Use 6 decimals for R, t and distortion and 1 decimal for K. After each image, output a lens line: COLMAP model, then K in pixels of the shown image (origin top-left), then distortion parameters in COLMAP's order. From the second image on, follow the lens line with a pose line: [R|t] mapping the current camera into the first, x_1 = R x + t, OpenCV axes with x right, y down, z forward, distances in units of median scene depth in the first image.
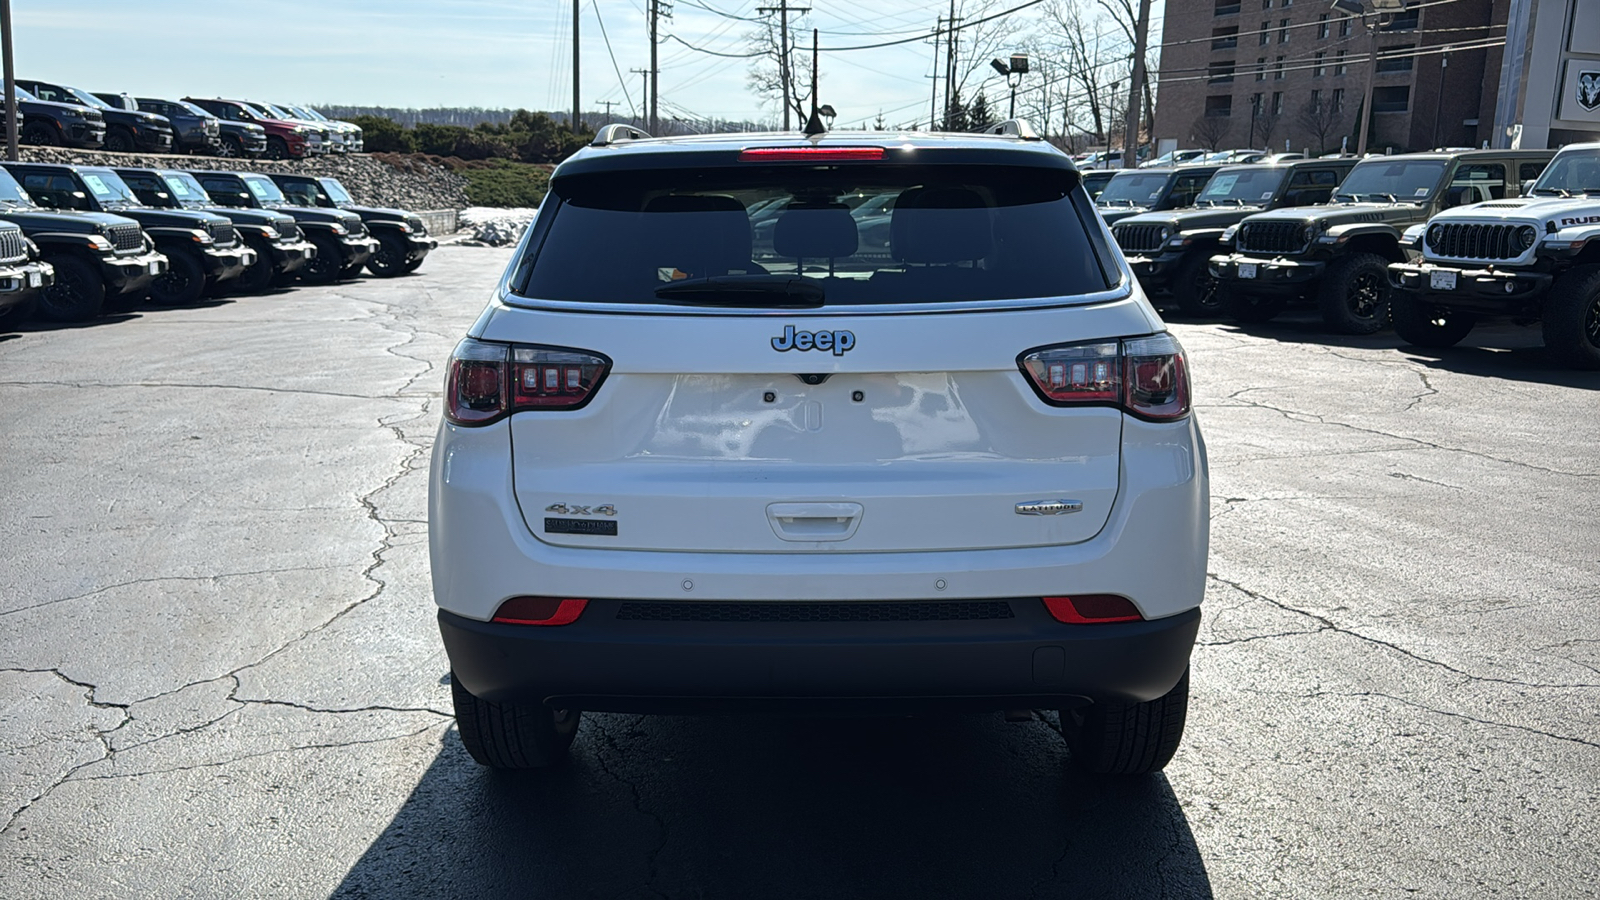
lens RADIAL K [[1377.7, 0, 806.8], [0, 1377.7, 441.6], [0, 0, 1]] dist [0.108315, -0.173670]
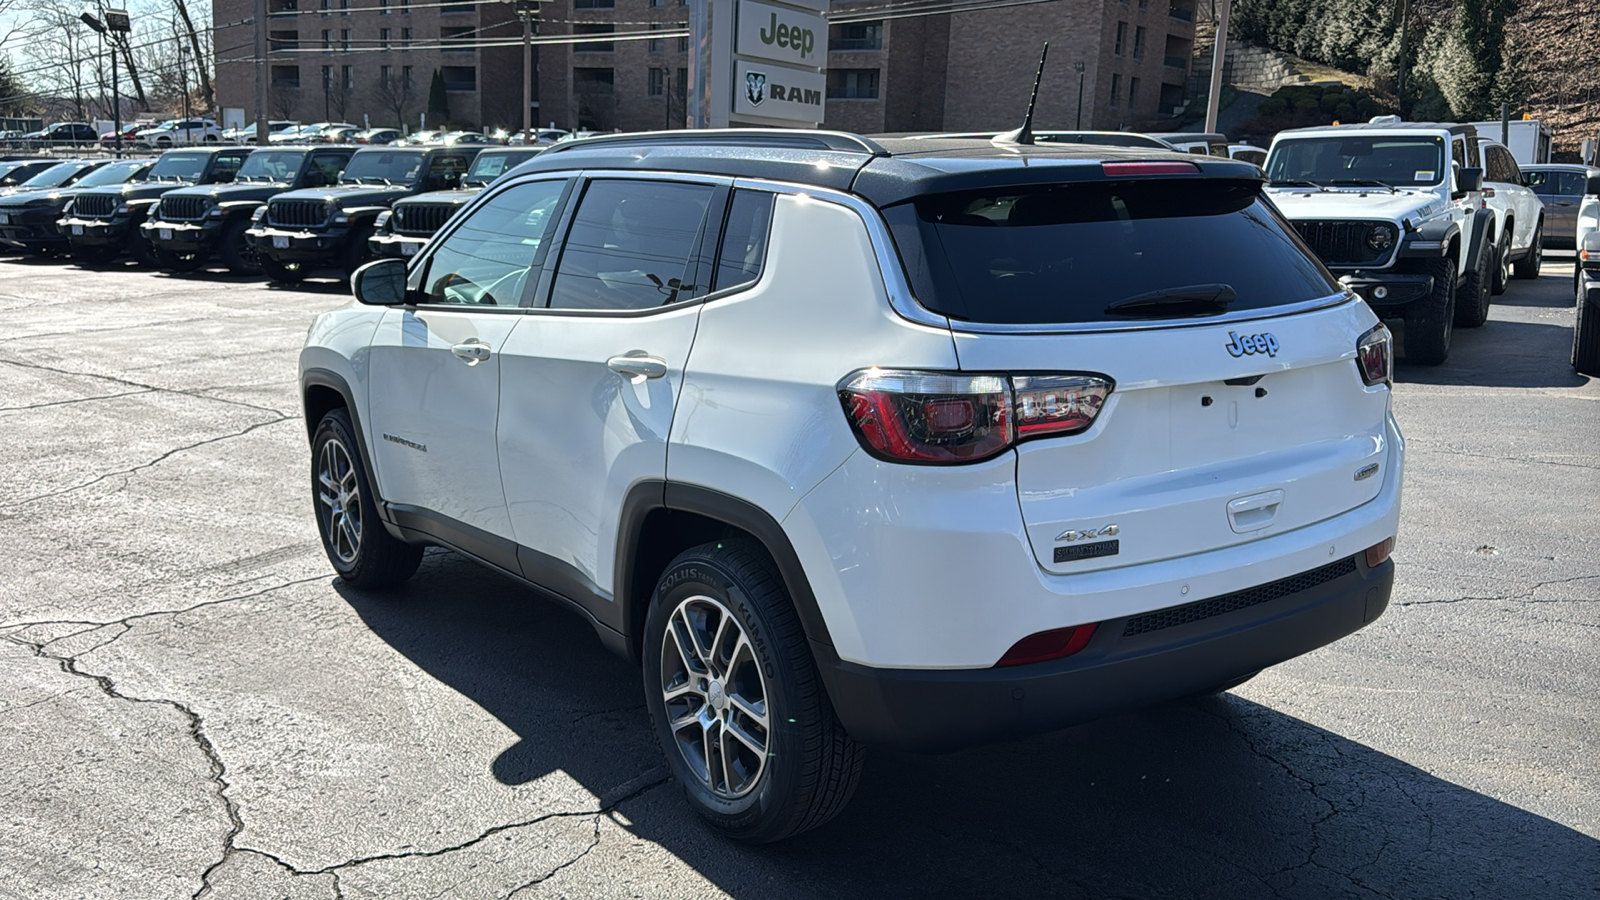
lens RADIAL K [[1377.7, 0, 806.8], [0, 1377.7, 441.6], [0, 0, 1]] dist [0.108315, -0.173670]
pose [[0.793906, -0.112808, 0.597485, -0.133992], [0.101520, 0.993438, 0.052671, -0.013089], [-0.599506, 0.018841, 0.800149, 0.048976]]
